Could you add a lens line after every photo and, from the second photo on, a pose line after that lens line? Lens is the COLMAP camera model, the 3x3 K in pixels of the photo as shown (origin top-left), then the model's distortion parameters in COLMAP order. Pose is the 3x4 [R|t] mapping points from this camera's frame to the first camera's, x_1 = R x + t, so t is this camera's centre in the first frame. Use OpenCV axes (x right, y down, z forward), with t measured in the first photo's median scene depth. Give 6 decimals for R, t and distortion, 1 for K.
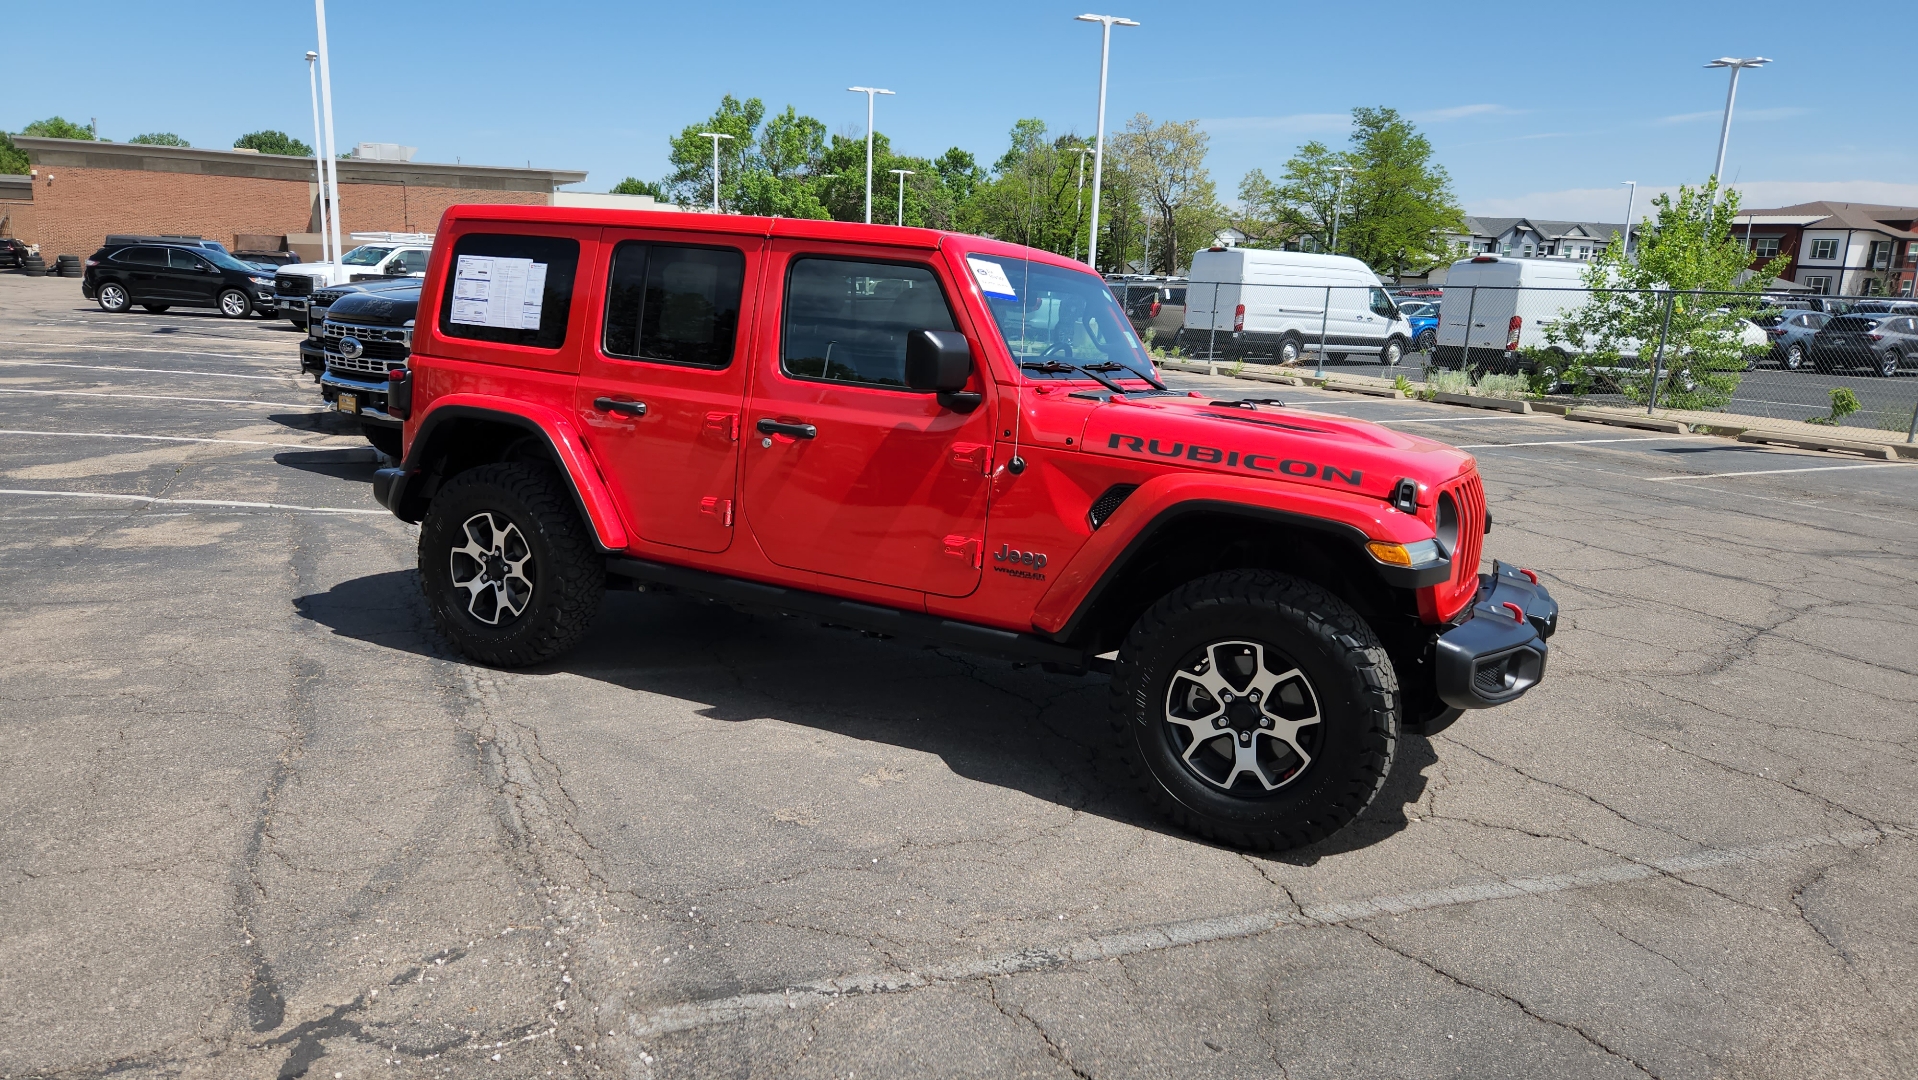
lens RADIAL K [[1284.8, 0, 918.9], [0, 1284.8, 528.3], [0, 0, 1]] dist [0.070985, -0.057982]
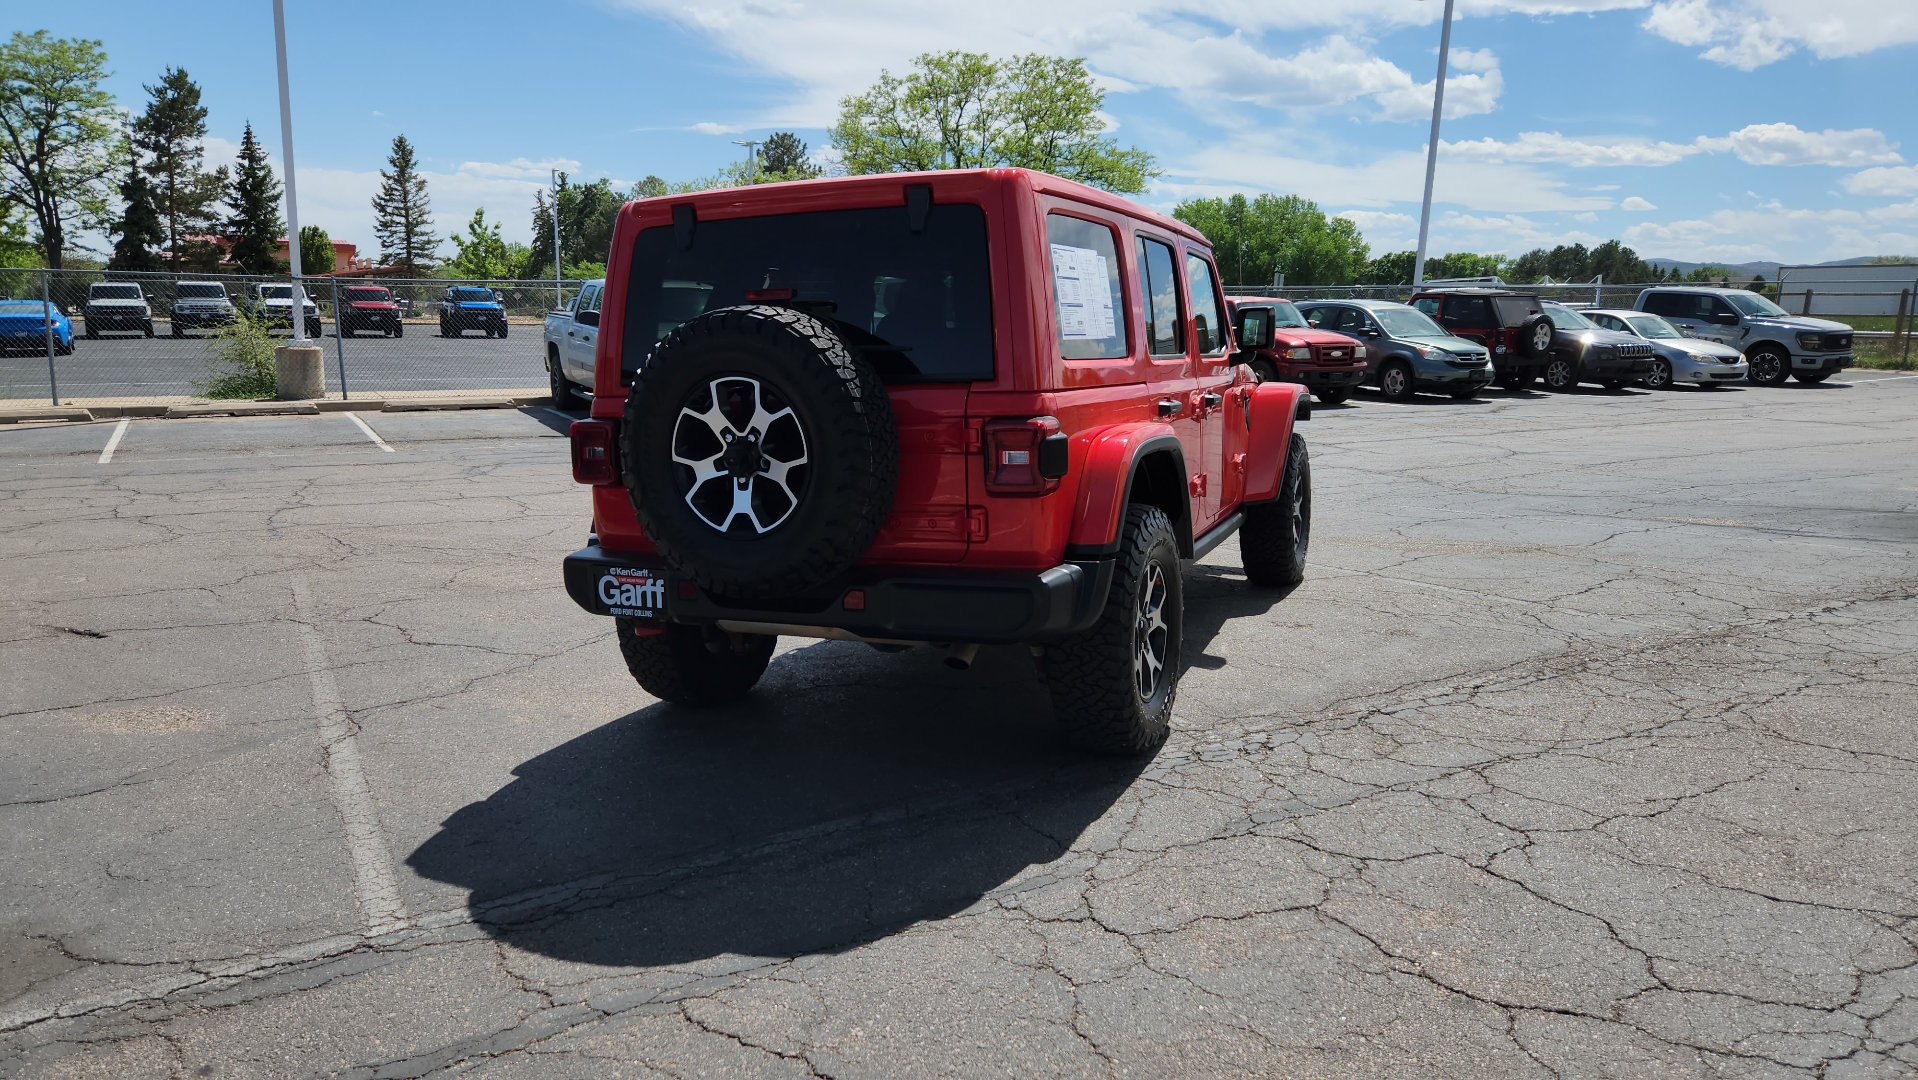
lens RADIAL K [[1284.8, 0, 925.4], [0, 1284.8, 549.9], [0, 0, 1]] dist [0.070985, -0.057982]
pose [[-0.067265, -0.223065, 0.972480, -1.148154], [0.179718, 0.956036, 0.231724, -0.242275], [-0.981416, 0.190359, -0.024219, 1.191321]]
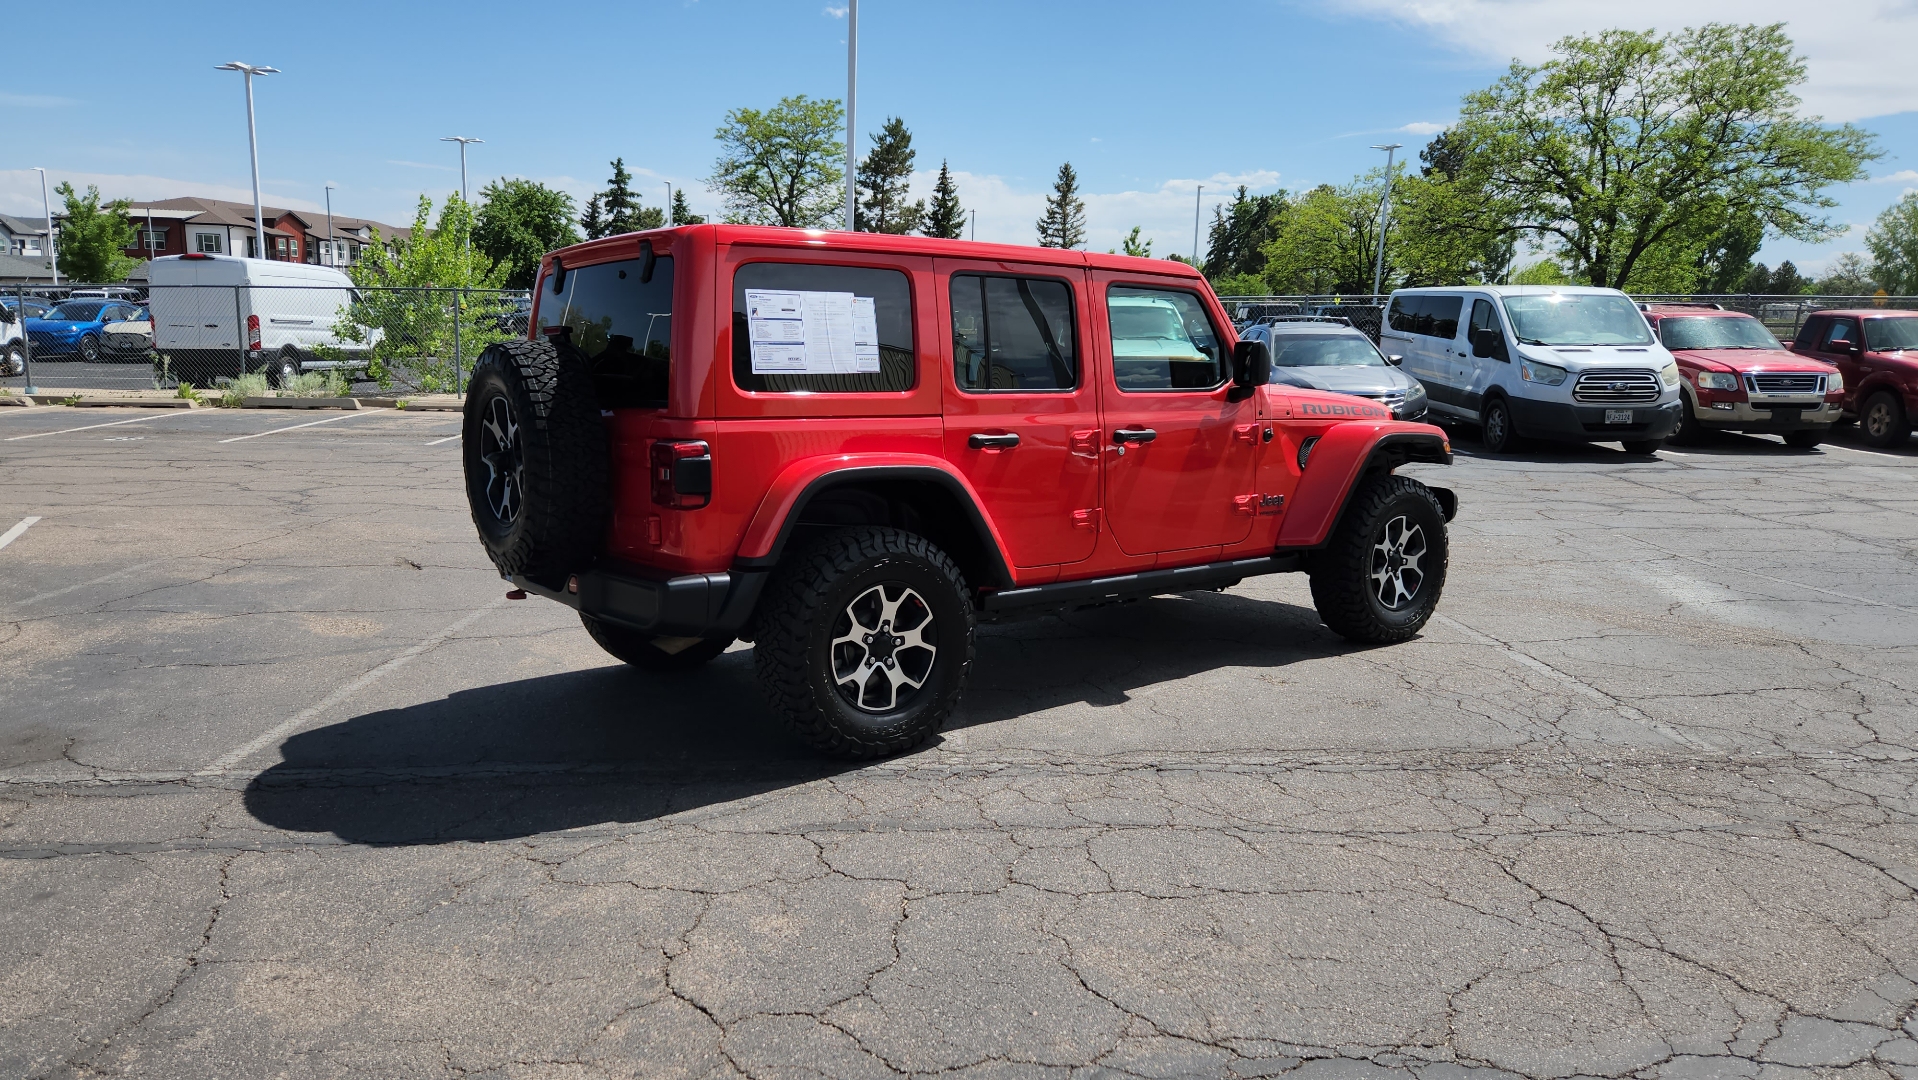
lens RADIAL K [[1284.8, 0, 926.9], [0, 1284.8, 553.2], [0, 0, 1]] dist [0.070985, -0.057982]
pose [[0.426422, -0.200139, 0.882104, -1.112528], [0.177831, 0.974731, 0.135189, -0.148754], [-0.886871, 0.099218, 0.451238, 0.595781]]
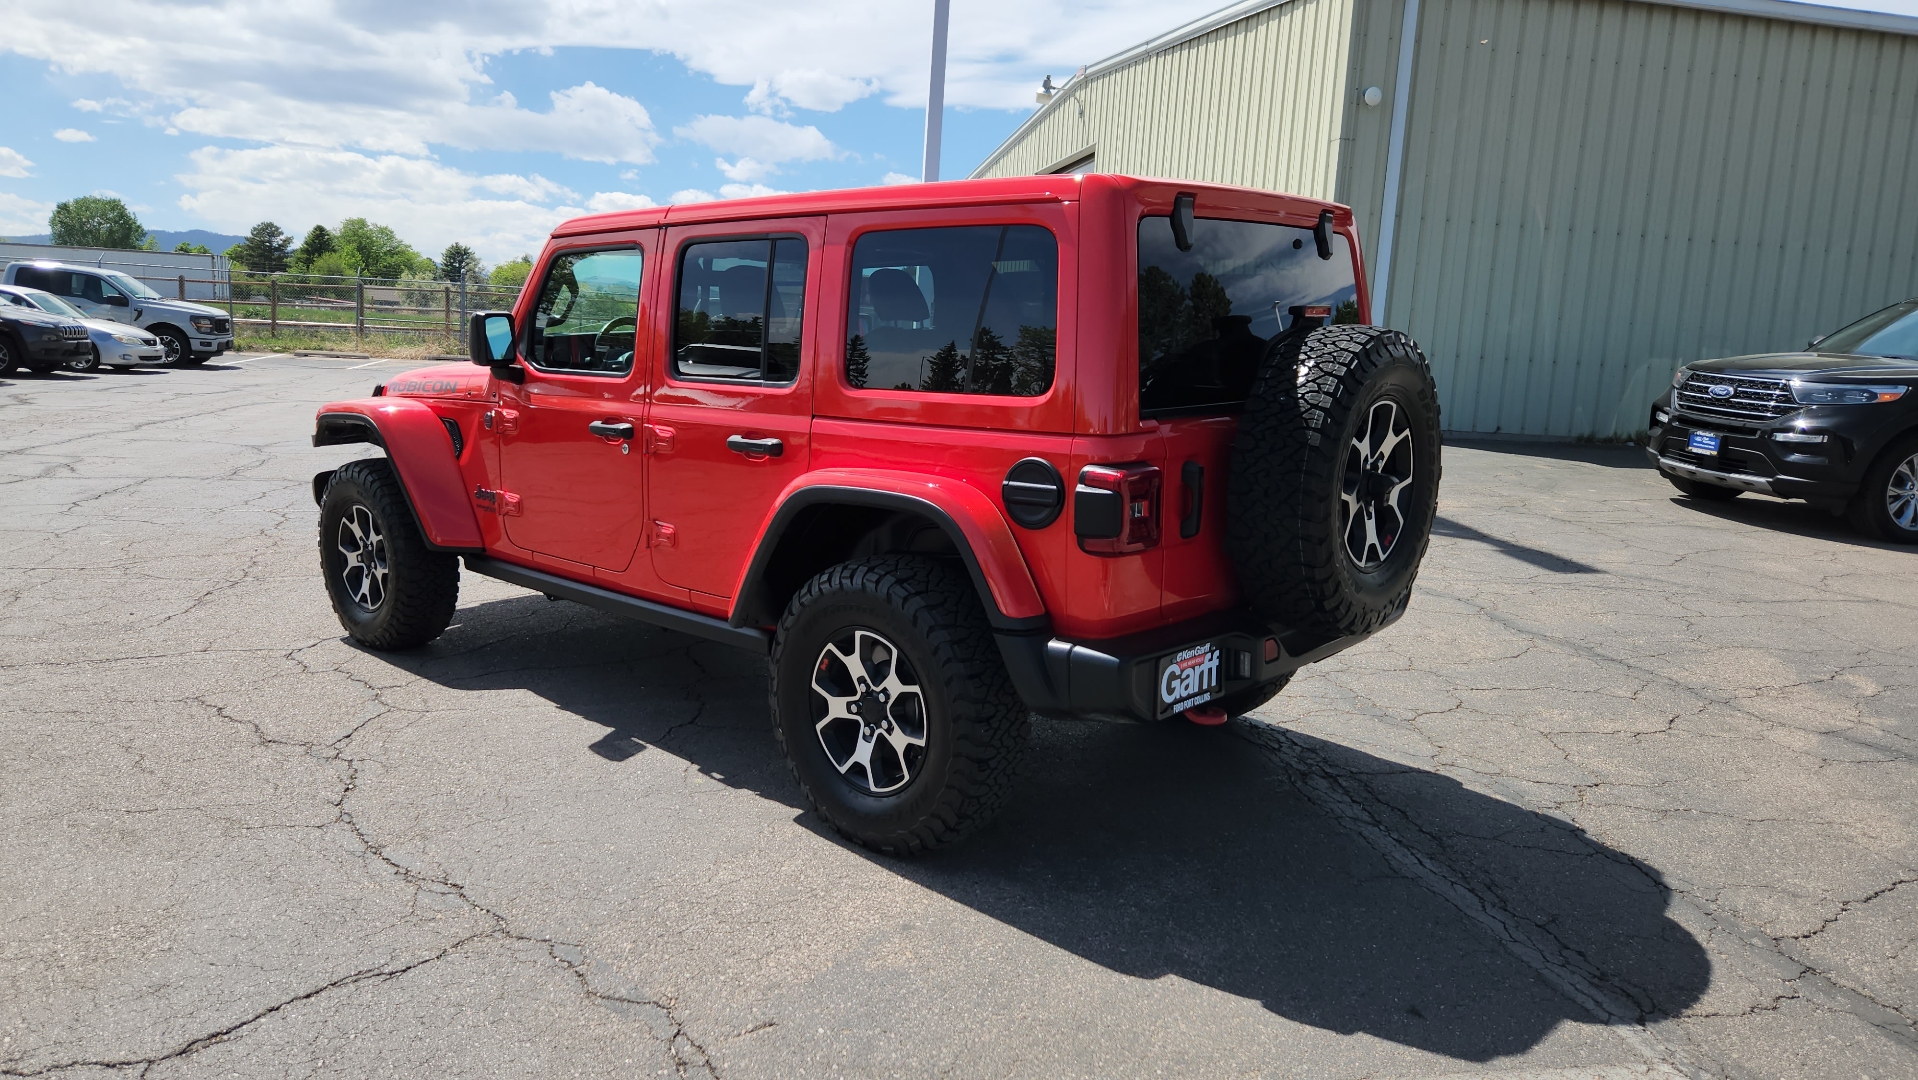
lens RADIAL K [[1284.8, 0, 920.1], [0, 1284.8, 527.2], [0, 0, 1]] dist [0.070985, -0.057982]
pose [[-0.967328, -0.120215, 0.223217, -0.341537], [-0.039911, 0.941662, 0.334184, -0.342997], [-0.250369, 0.314357, -0.915694, 1.970126]]
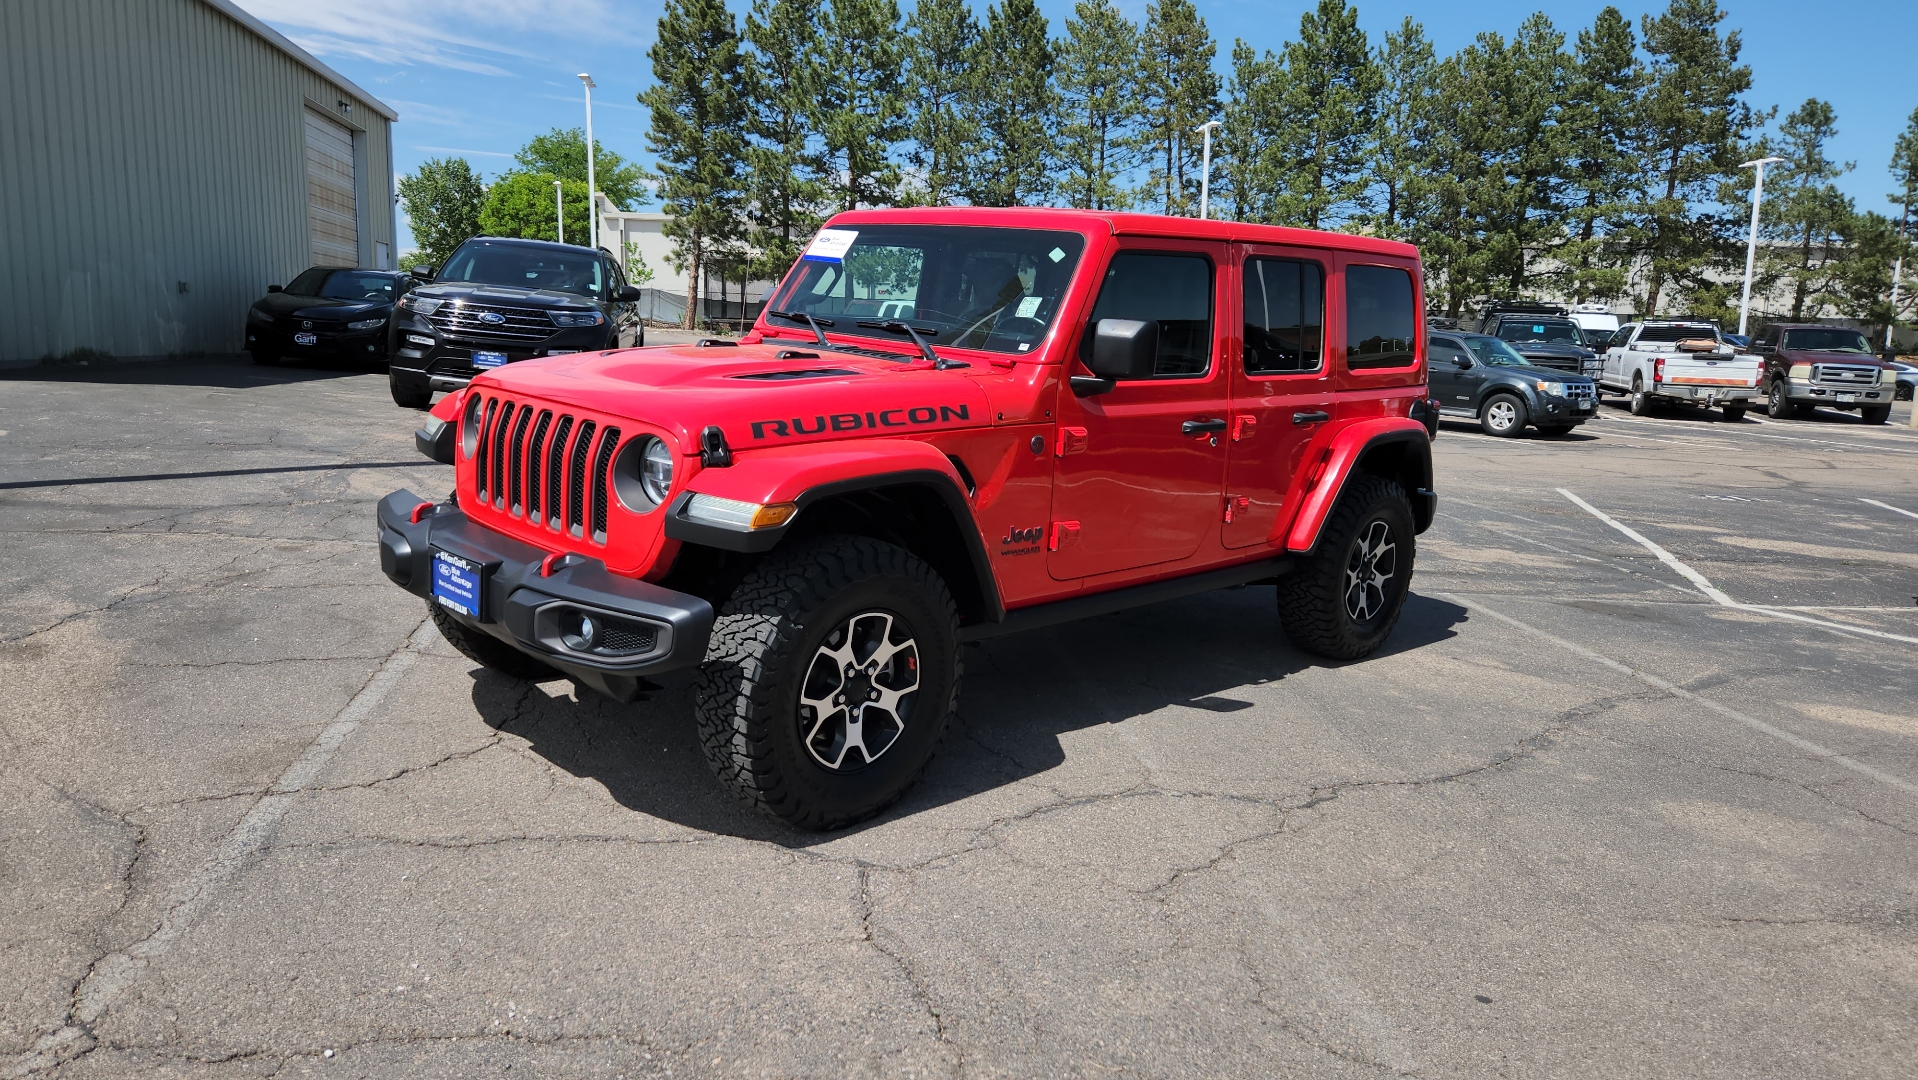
lens RADIAL K [[1284.8, 0, 919.1], [0, 1284.8, 532.4], [0, 0, 1]] dist [0.070985, -0.057982]
pose [[-0.284166, 0.099001, -0.953650, 1.027740], [-0.233362, 0.957601, 0.168947, -0.141909], [0.929942, 0.270555, -0.249014, 1.264579]]
